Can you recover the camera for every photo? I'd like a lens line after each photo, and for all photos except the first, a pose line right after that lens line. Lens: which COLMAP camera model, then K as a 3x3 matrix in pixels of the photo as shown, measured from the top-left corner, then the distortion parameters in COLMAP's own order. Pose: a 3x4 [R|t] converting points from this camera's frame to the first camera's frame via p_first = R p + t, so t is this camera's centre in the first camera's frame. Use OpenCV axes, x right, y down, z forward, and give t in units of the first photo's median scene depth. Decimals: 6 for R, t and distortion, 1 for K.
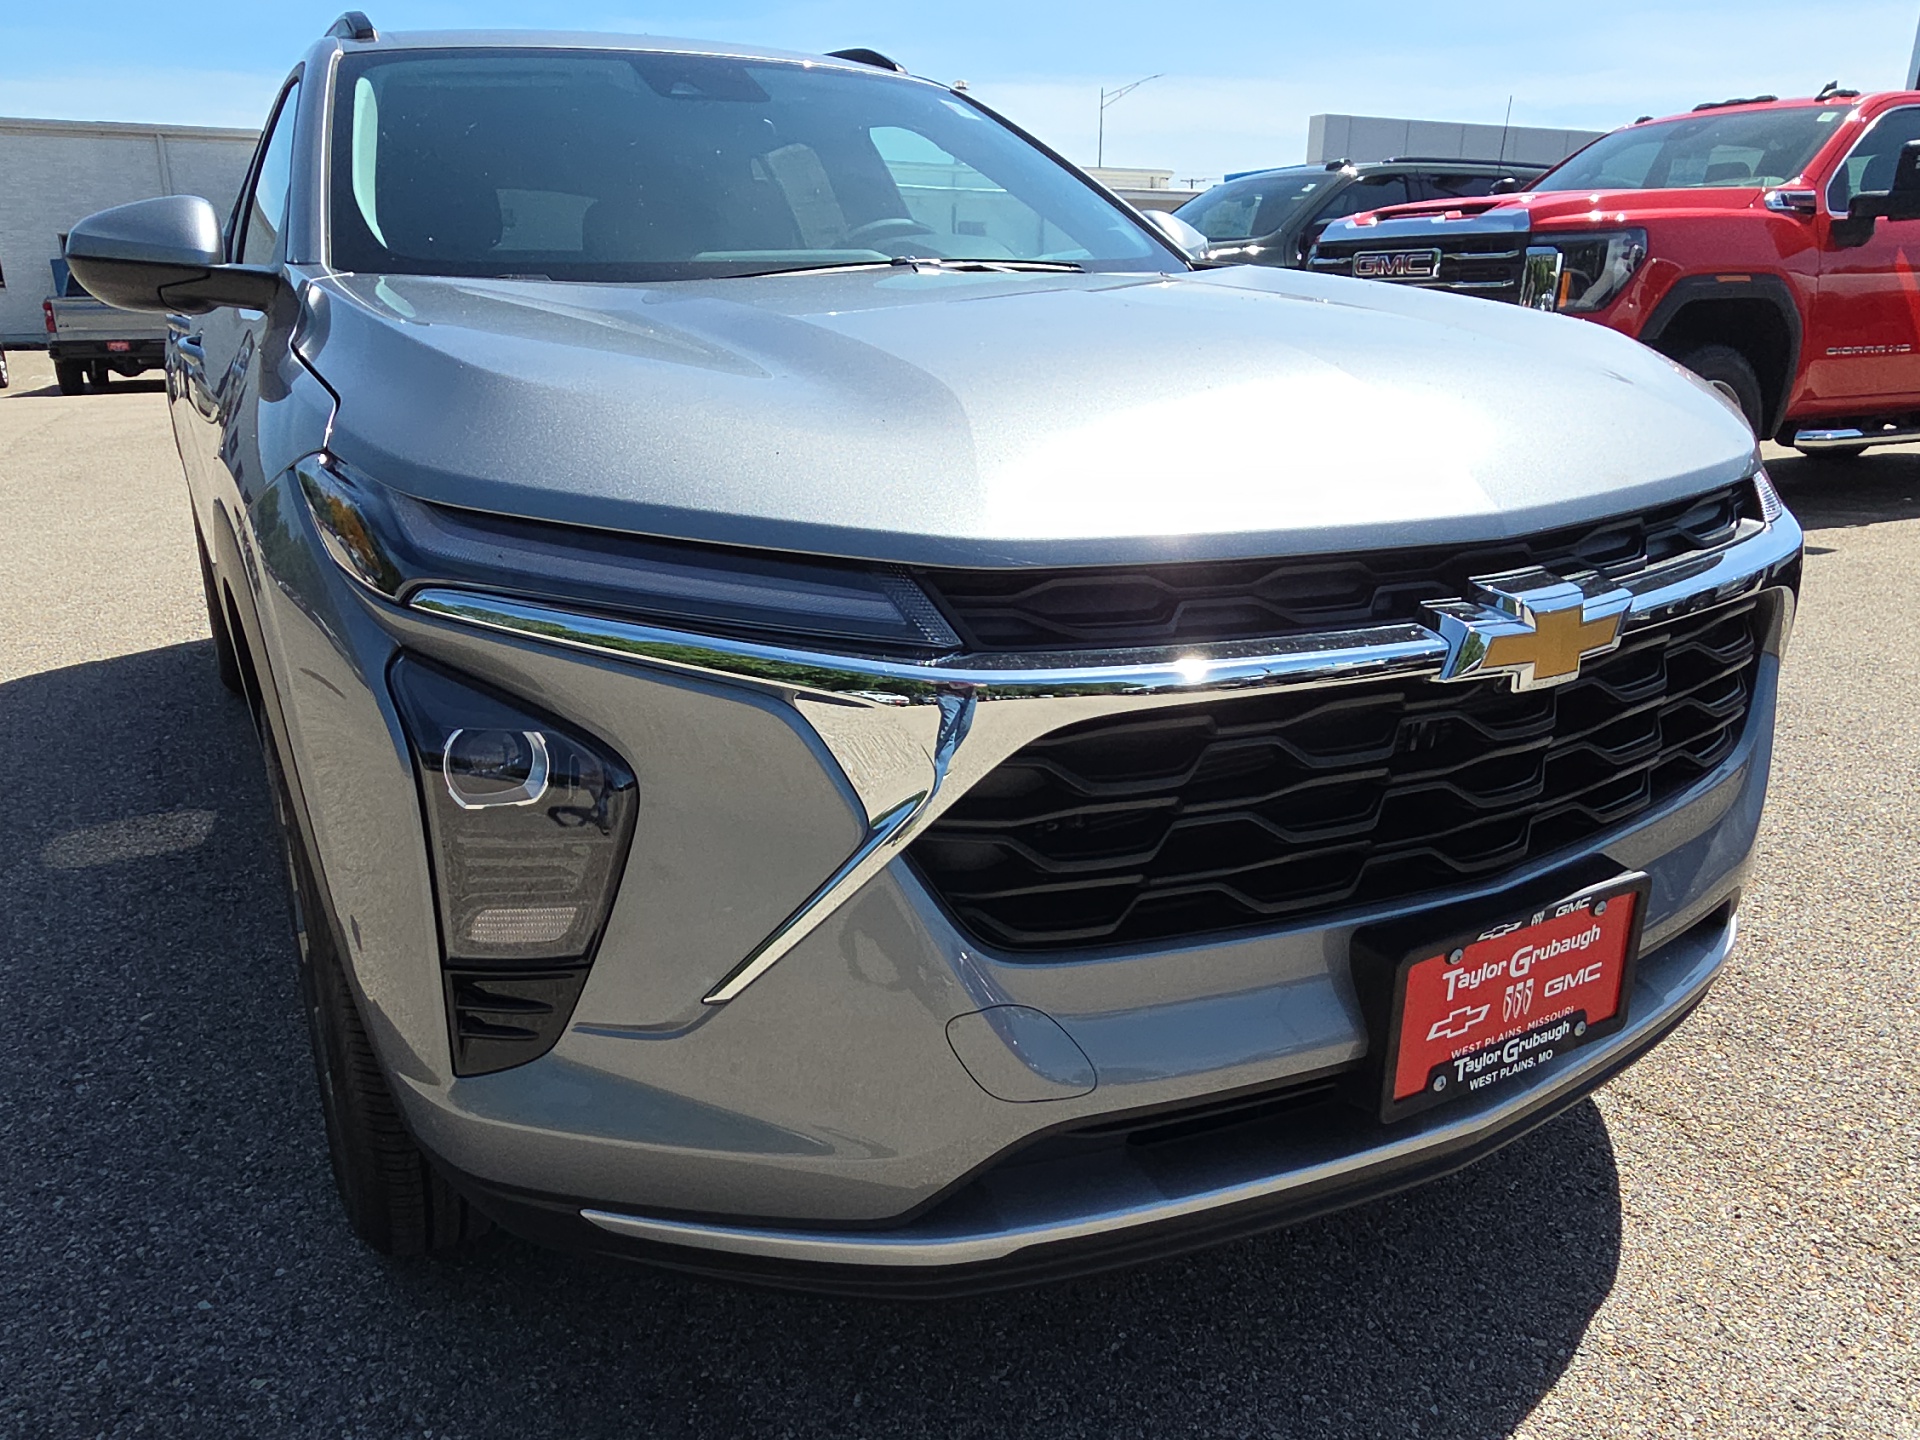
lens RADIAL K [[1384.7, 0, 950.3], [0, 1384.7, 732.2], [0, 0, 1]] dist [0.003951, -0.001413]
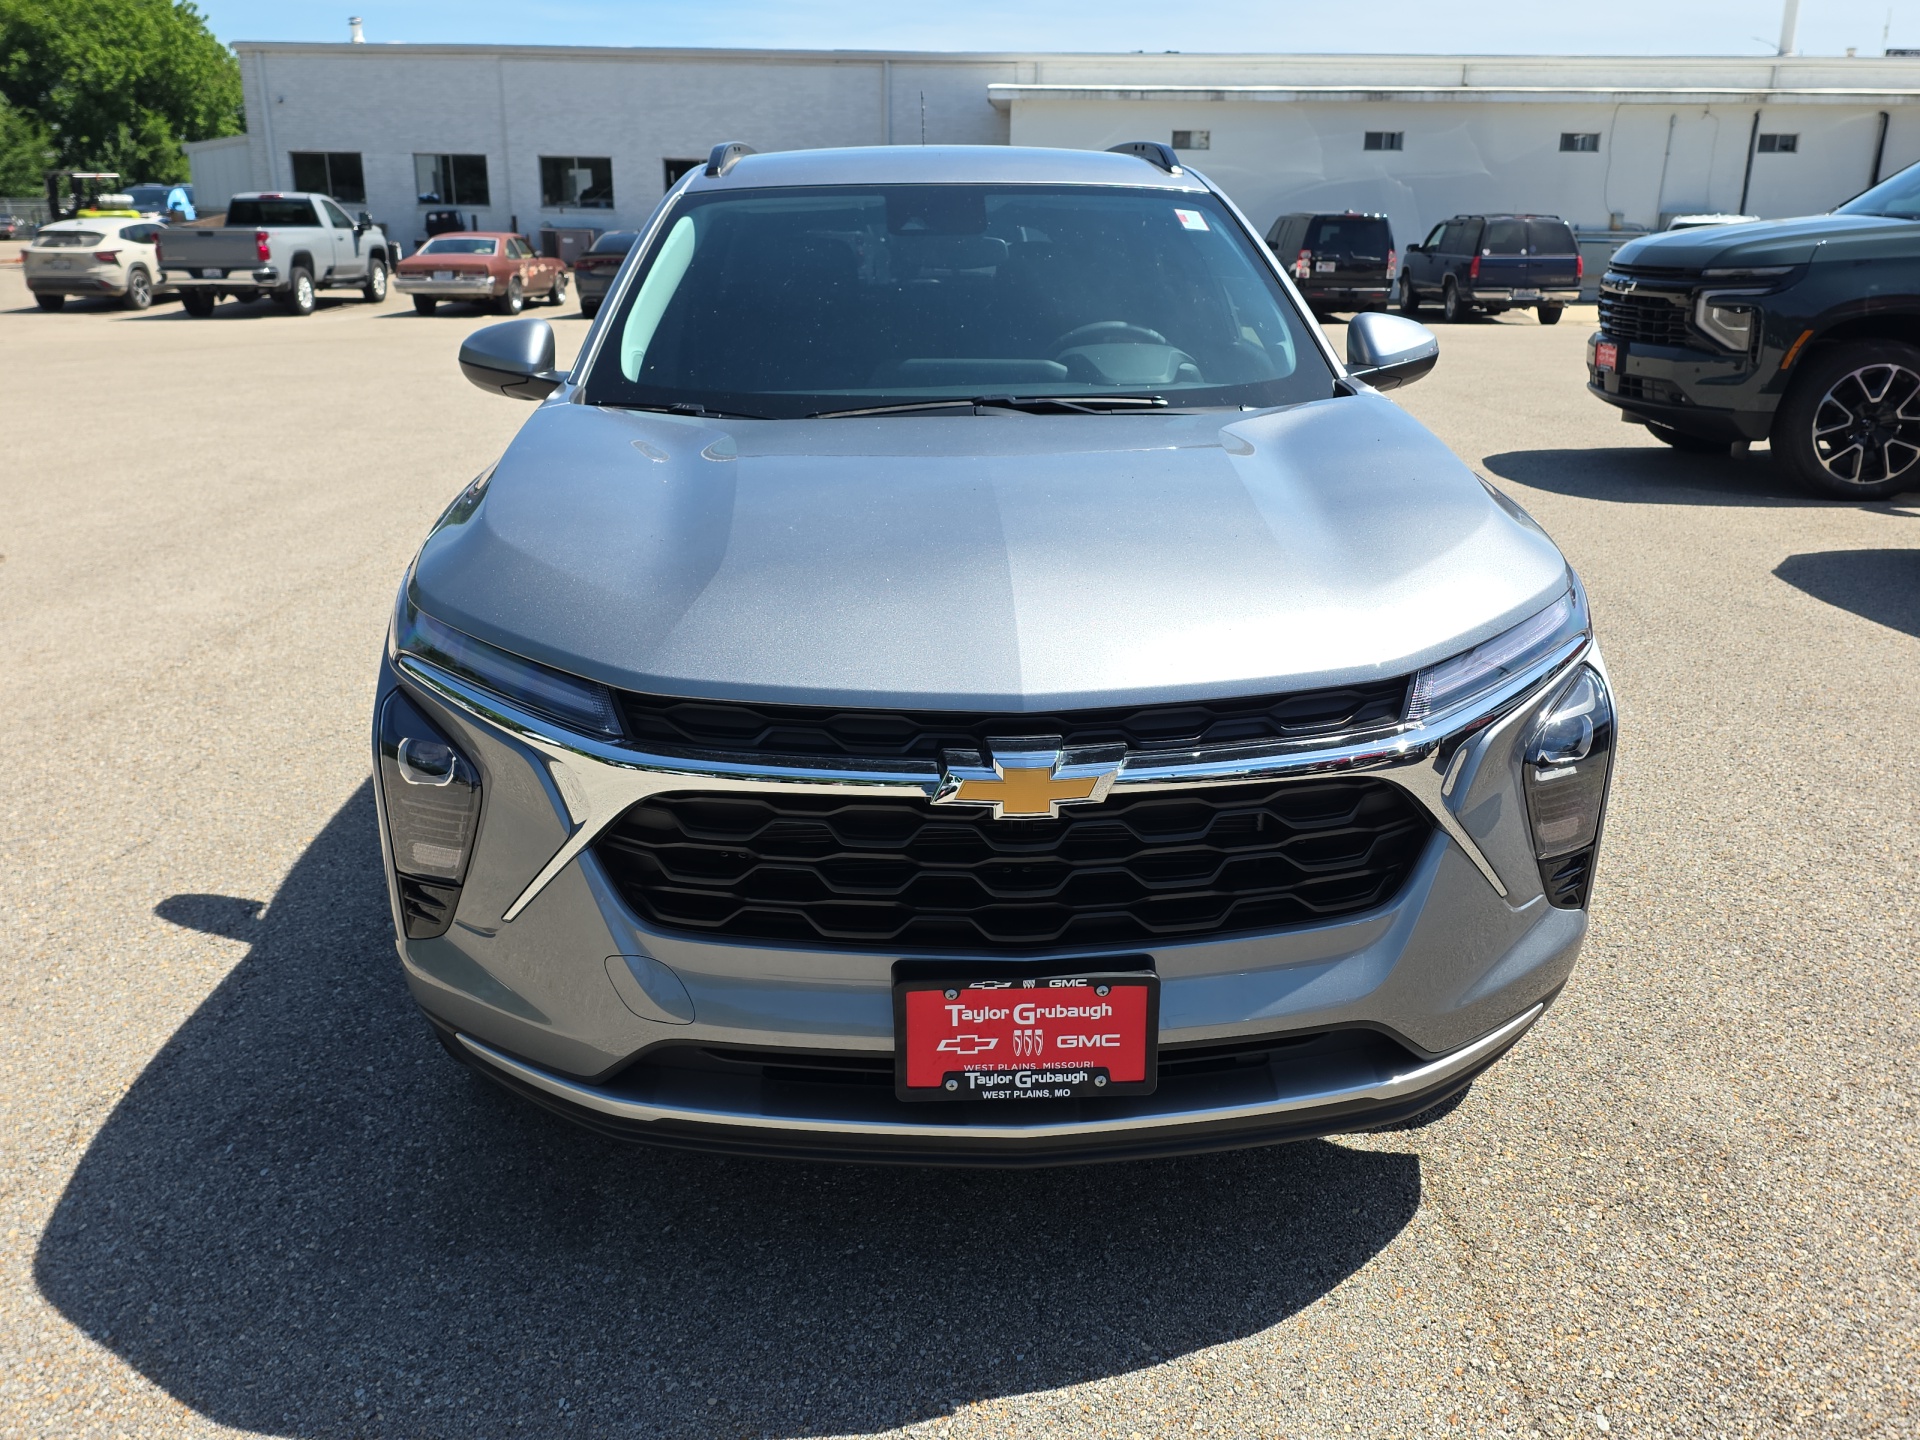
lens RADIAL K [[1604.1, 0, 966.2], [0, 1604.1, 703.4], [0, 0, 1]] dist [0.054799, -0.043232]
pose [[0.897343, 0.139906, -0.418572, 0.964491], [-0.143859, 0.989347, 0.022278, -0.163848], [0.417230, 0.040225, 0.907910, -0.479224]]
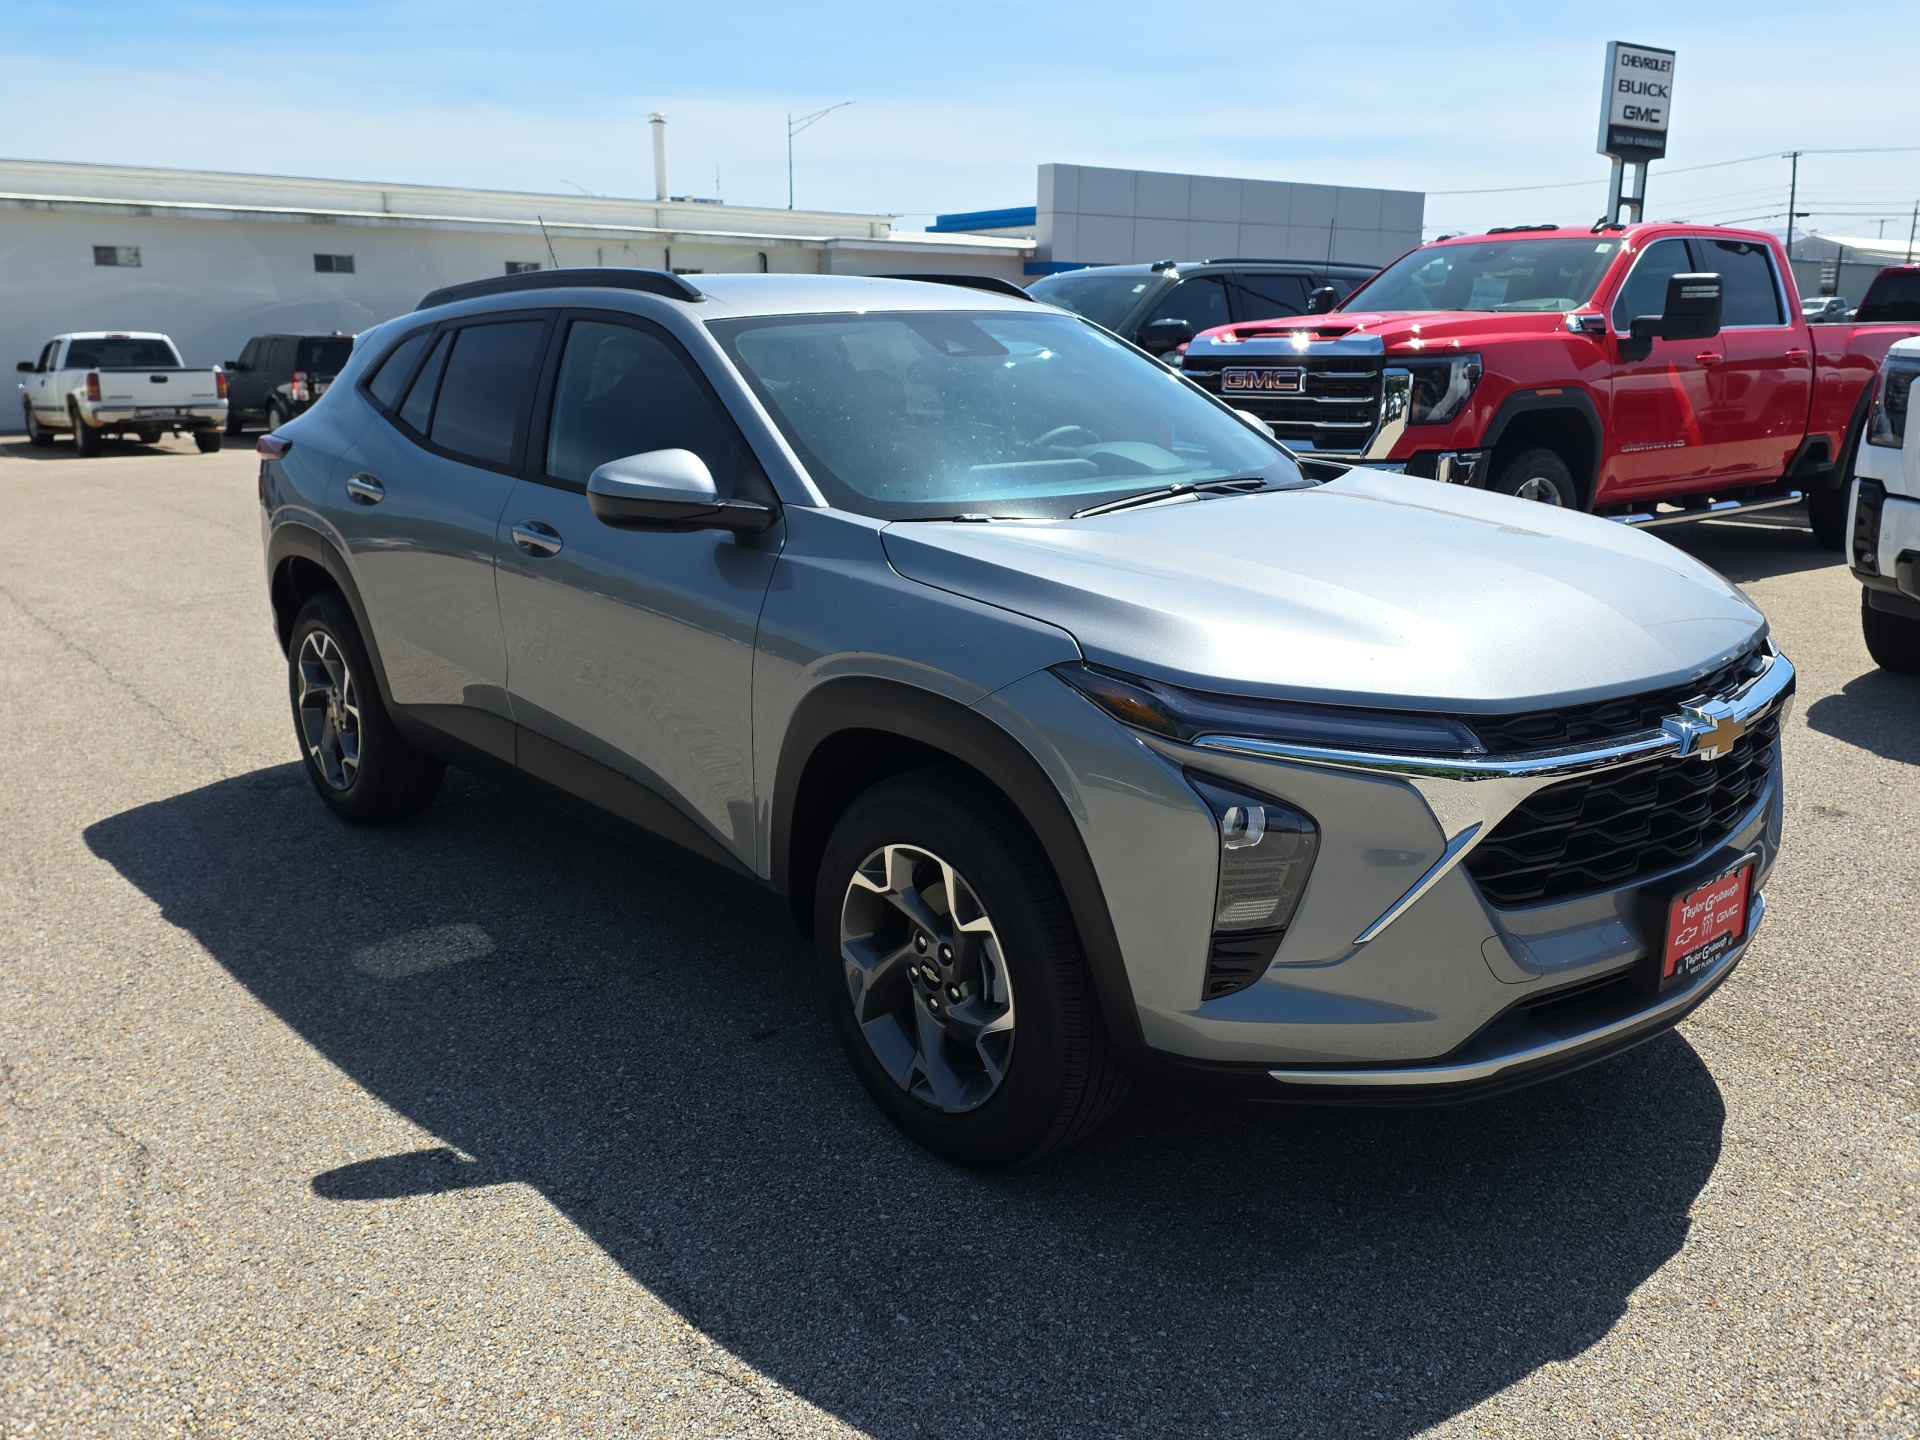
lens RADIAL K [[1577.8, 0, 964.9], [0, 1577.8, 713.9], [0, 0, 1]] dist [0.094957, -0.118979]
pose [[0.977654, -0.047185, 0.204858, -0.993504], [0.061851, 0.995915, -0.065785, -0.009153], [-0.200917, 0.076986, 0.976578, -0.926896]]
